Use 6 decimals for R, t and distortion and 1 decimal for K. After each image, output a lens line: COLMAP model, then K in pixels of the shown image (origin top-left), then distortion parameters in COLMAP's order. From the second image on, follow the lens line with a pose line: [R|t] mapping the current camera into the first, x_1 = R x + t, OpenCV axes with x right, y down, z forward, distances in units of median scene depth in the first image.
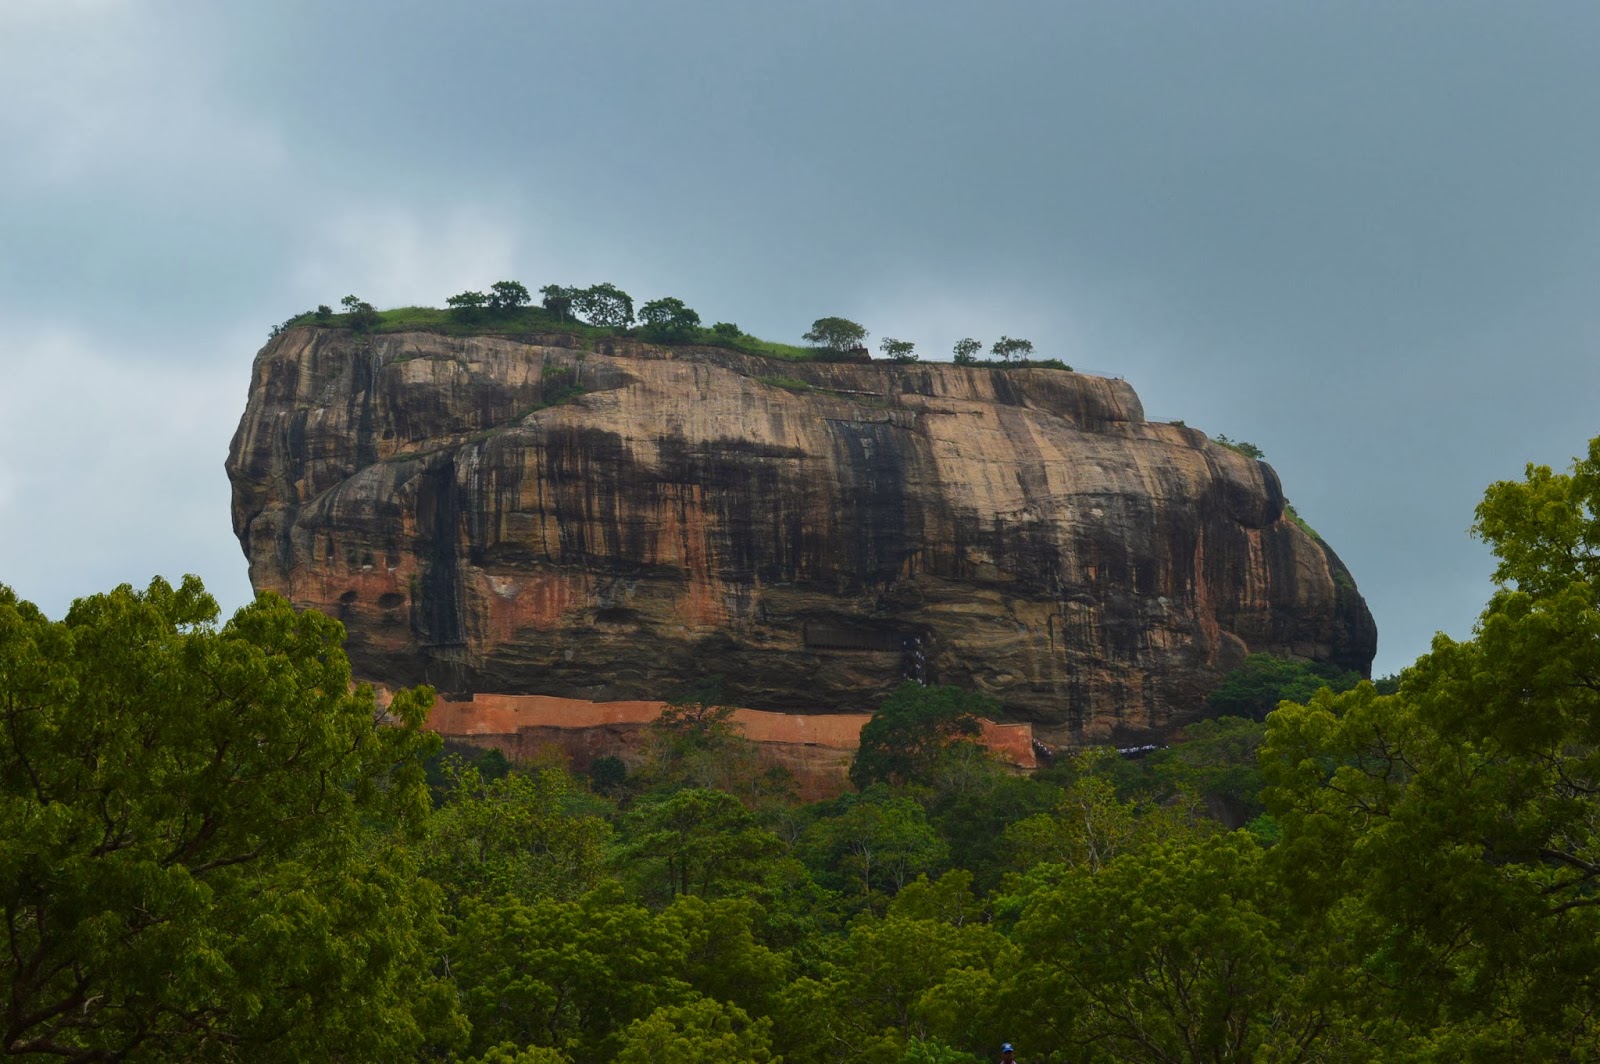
lens RADIAL K [[1994.2, 0, 813.4], [0, 1994.2, 532.7], [0, 0, 1]] dist [-0.005723, 0.000000]
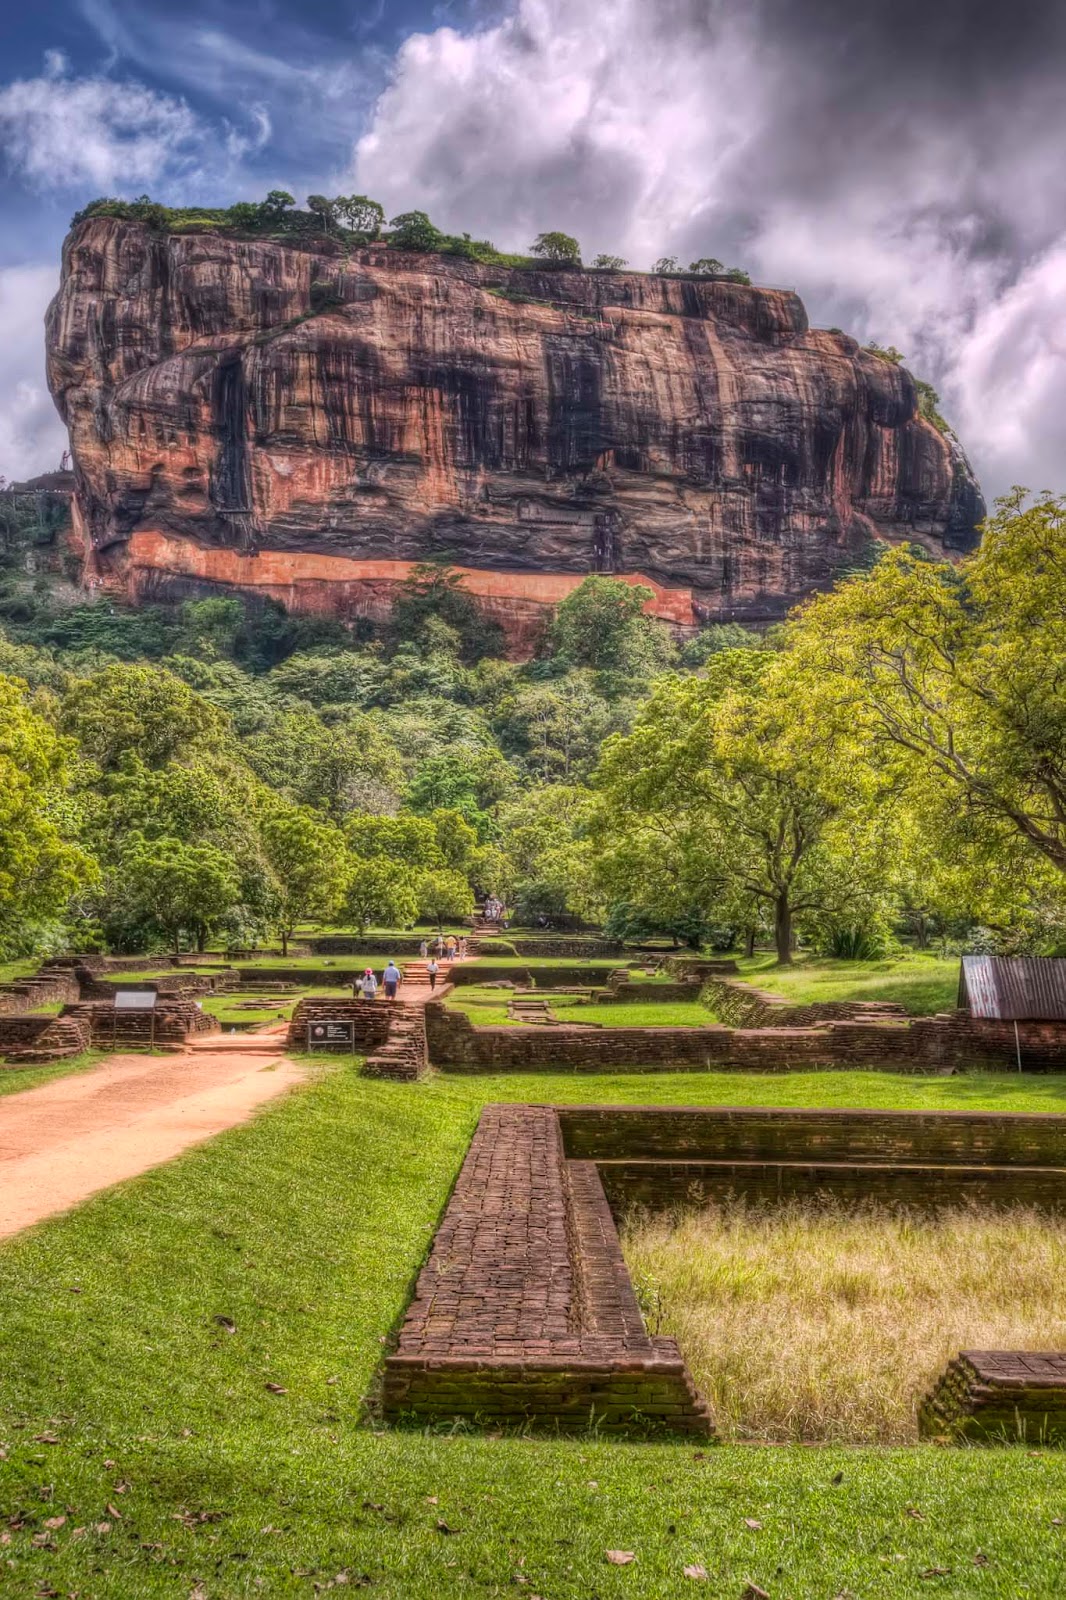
lens RADIAL K [[1994.2, 0, 530.2], [0, 1994.2, 800.7], [0, 0, 1]] dist [-0.005723, 0.000000]
pose [[0.999391, 0.034811, 0.002383, 0.006374], [-0.034324, 0.968522, 0.246550, -0.082889], [0.006275, -0.246482, 0.969127, -0.272980]]
